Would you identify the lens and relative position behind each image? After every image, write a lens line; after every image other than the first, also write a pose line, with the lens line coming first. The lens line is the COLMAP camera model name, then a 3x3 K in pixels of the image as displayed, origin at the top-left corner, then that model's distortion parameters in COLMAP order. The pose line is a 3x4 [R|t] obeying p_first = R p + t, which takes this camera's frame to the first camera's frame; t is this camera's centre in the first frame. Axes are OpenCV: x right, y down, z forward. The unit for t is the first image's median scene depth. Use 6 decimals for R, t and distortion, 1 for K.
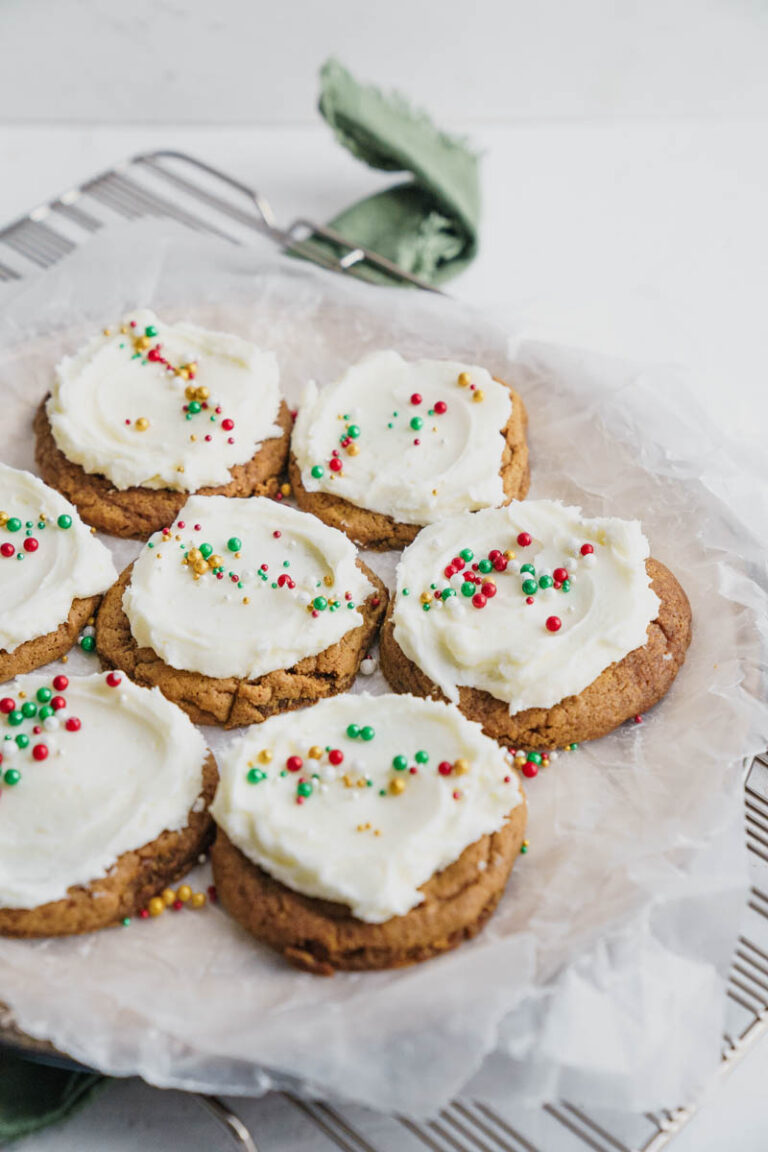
lens RADIAL K [[1902.0, 0, 383.3], [0, 1902.0, 578.6], [0, 0, 1]] dist [0.198117, 0.000000]
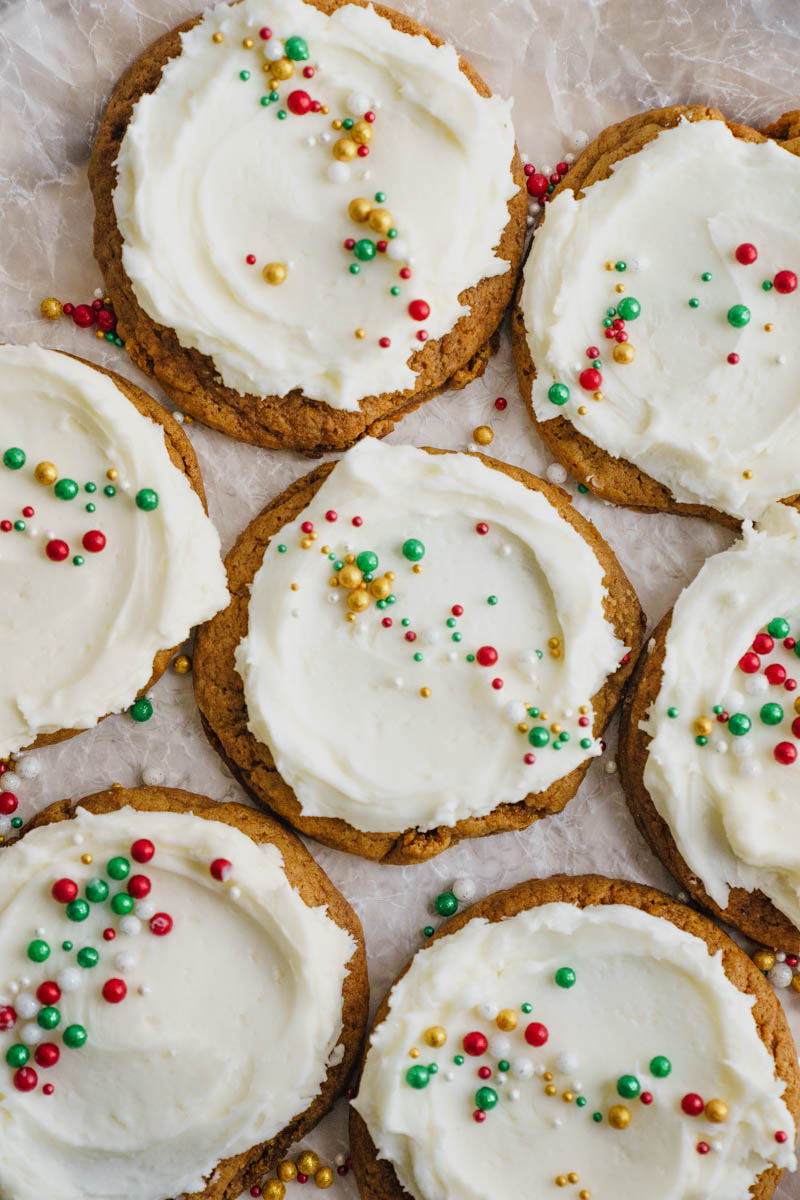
lens RADIAL K [[2289.1, 0, 393.3], [0, 2289.1, 594.8], [0, 0, 1]] dist [0.257196, 0.000000]
pose [[0.994132, 0.108115, 0.003614, -0.087218], [-0.080545, 0.717494, 0.691892, -0.538553], [0.072211, -0.688123, 0.721992, 0.449911]]
